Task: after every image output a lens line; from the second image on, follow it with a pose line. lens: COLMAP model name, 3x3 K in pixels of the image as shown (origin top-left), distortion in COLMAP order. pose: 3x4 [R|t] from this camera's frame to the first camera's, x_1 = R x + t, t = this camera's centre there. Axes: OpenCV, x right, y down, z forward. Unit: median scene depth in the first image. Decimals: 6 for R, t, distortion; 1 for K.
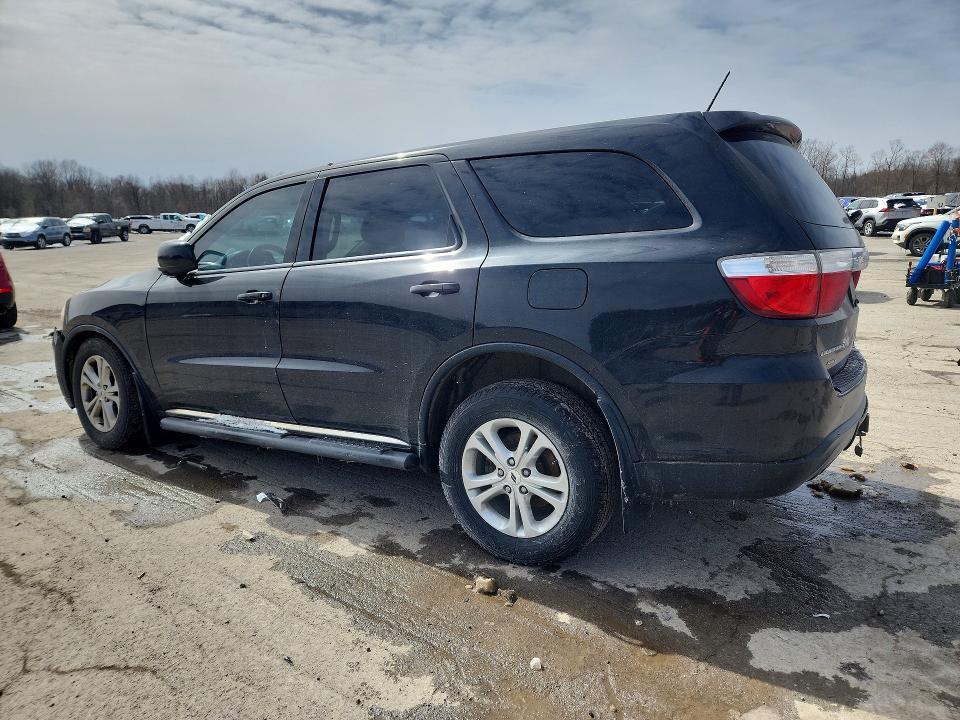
lens RADIAL K [[672.4, 0, 481.8], [0, 672.4, 359.7], [0, 0, 1]] dist [0.028006, -0.005944]
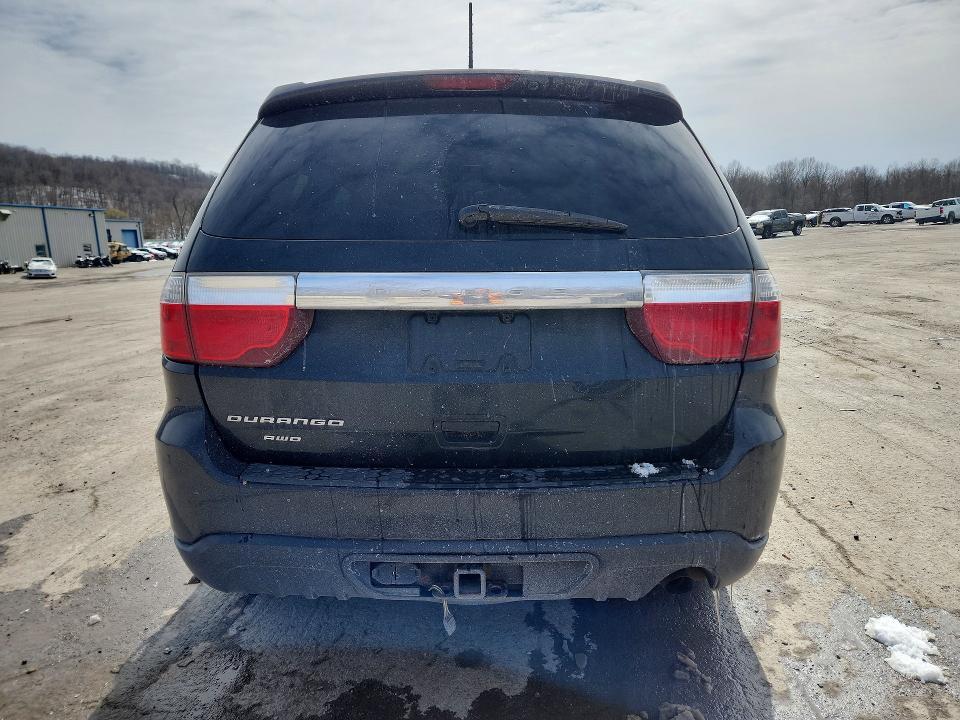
lens RADIAL K [[672.4, 0, 480.8], [0, 672.4, 358.7], [0, 0, 1]] dist [0.028006, -0.005944]
pose [[0.502362, 0.143909, -0.852597, 0.116267], [-0.133394, 0.987147, 0.088021, -0.011521], [0.854306, 0.069513, 0.515102, 0.050932]]
